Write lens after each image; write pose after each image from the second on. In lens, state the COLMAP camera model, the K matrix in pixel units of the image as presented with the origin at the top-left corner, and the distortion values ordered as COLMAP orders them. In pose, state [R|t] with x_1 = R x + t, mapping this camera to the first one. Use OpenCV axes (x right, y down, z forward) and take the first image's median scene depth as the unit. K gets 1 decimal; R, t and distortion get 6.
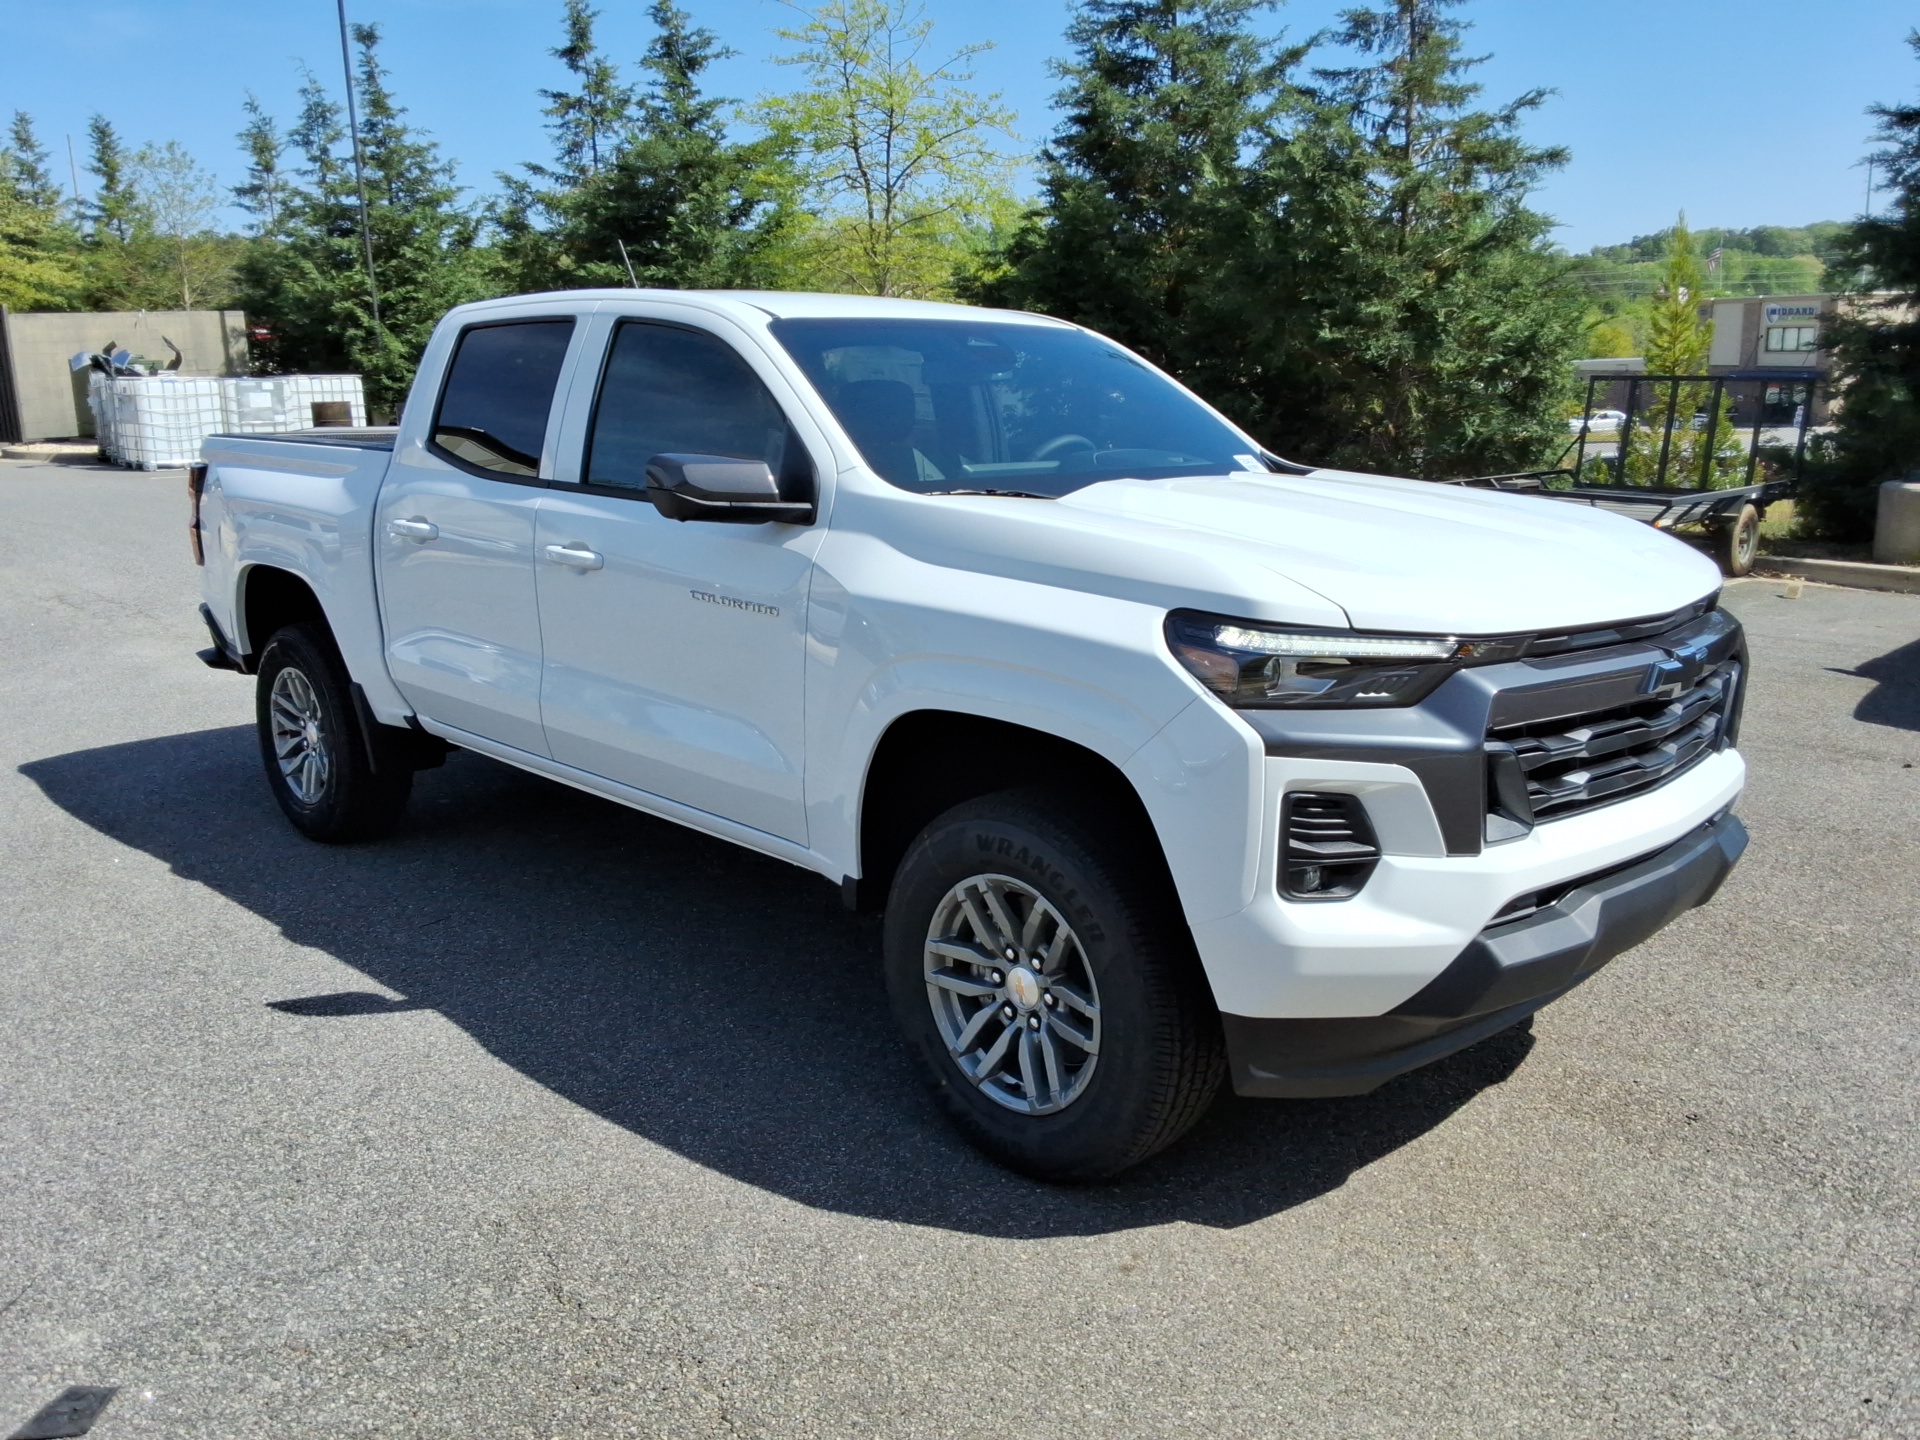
lens RADIAL K [[1544.2, 0, 974.1], [0, 1544.2, 713.1], [0, 0, 1]] dist [0.104713, -0.154935]
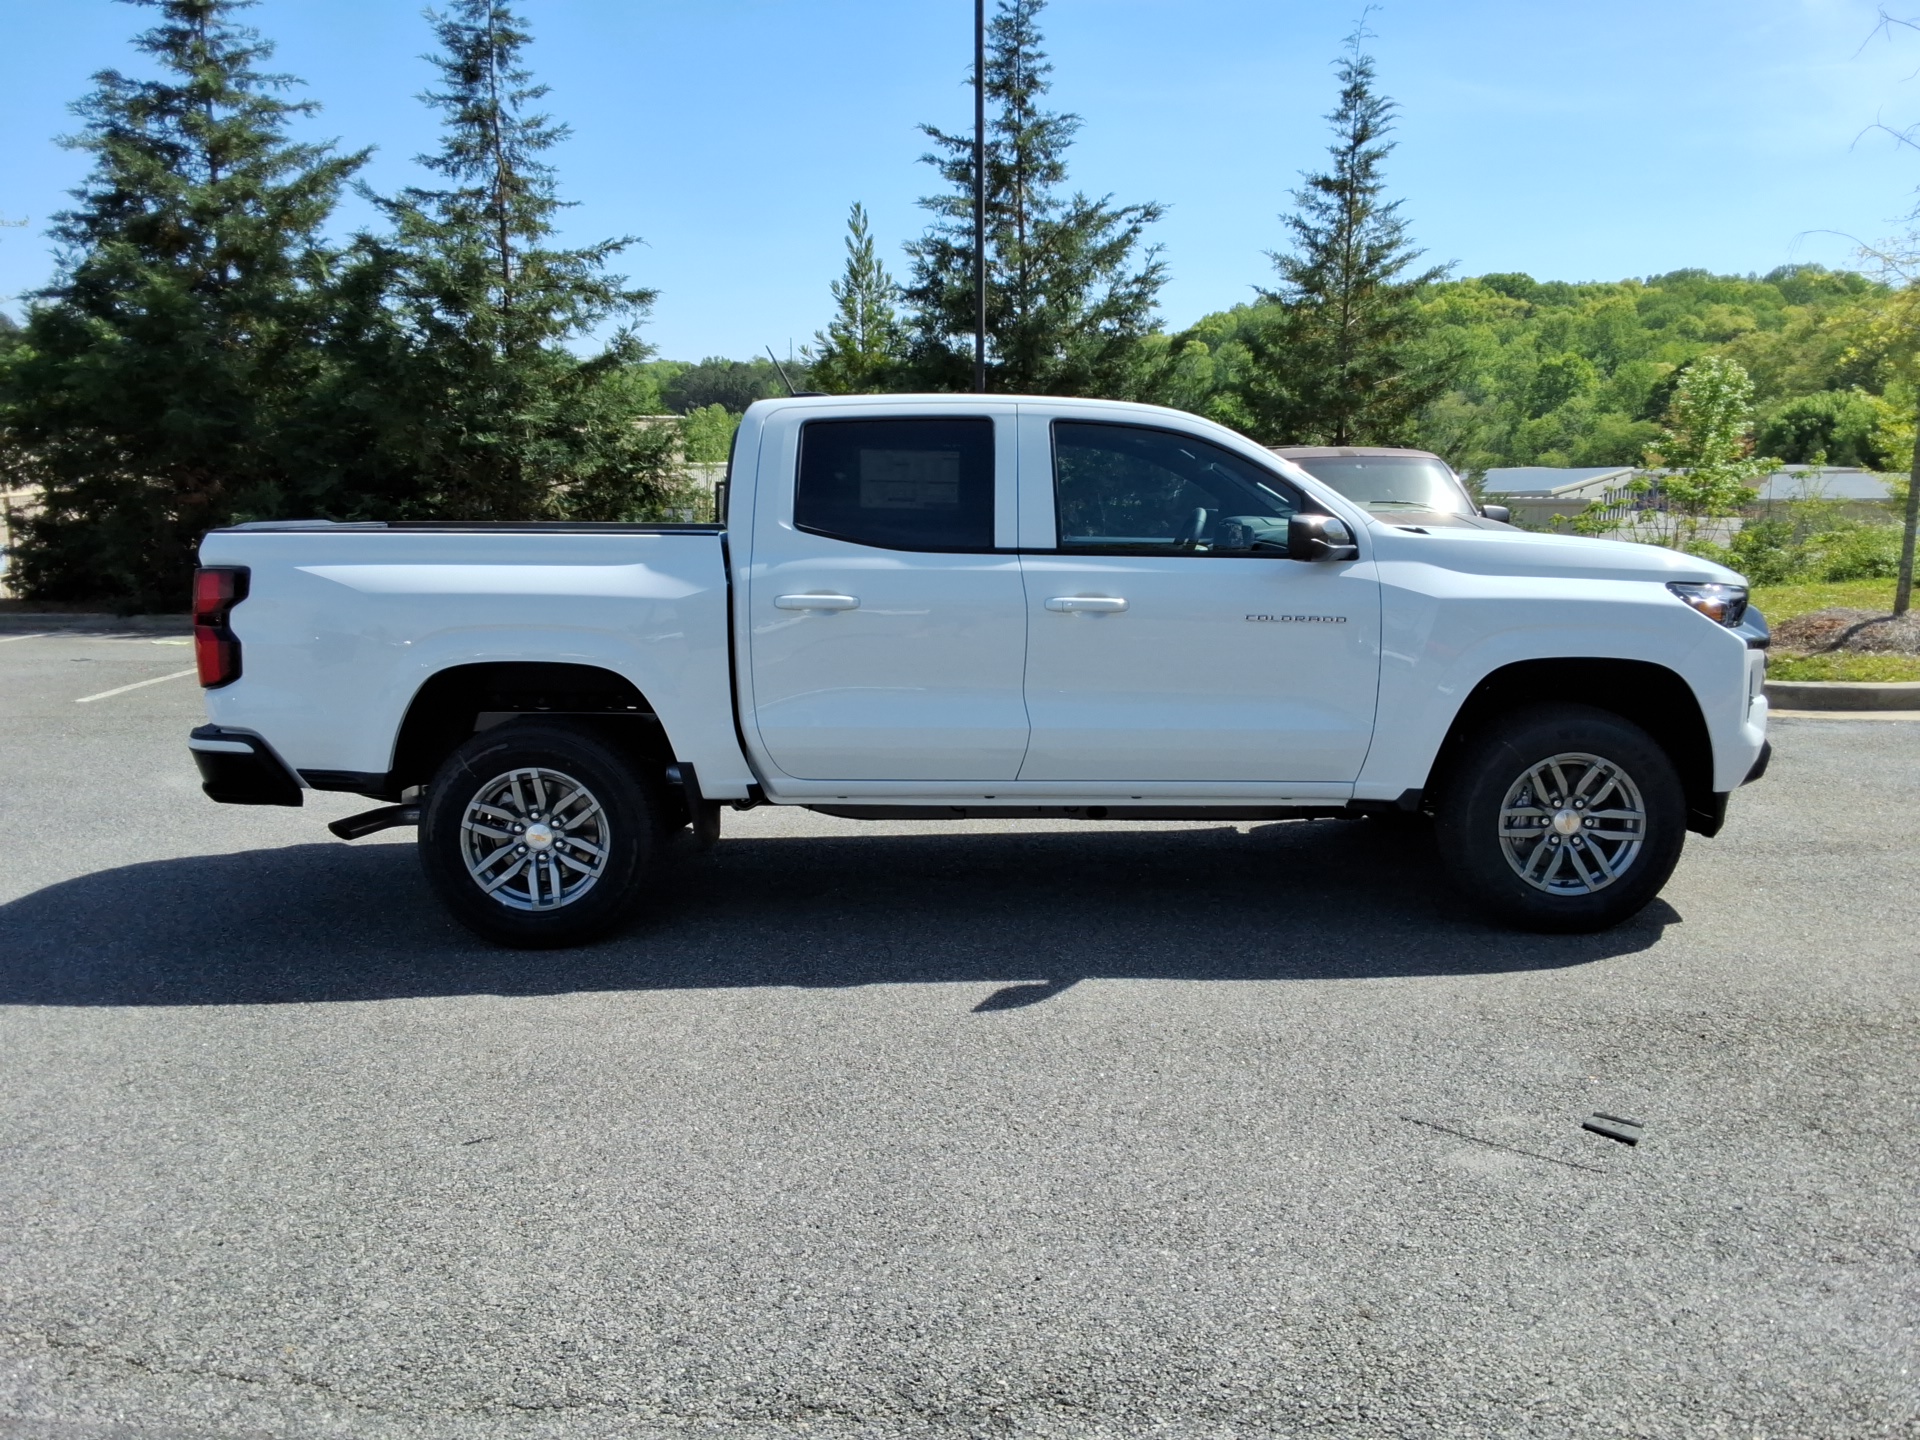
lens RADIAL K [[1544.2, 0, 989.4], [0, 1544.2, 732.3], [0, 0, 1]] dist [0.104713, -0.154935]
pose [[0.687639, -0.111110, 0.717501, -1.111520], [0.153020, 0.988203, 0.006379, -0.016756], [-0.709745, 0.105406, 0.696529, 0.178187]]
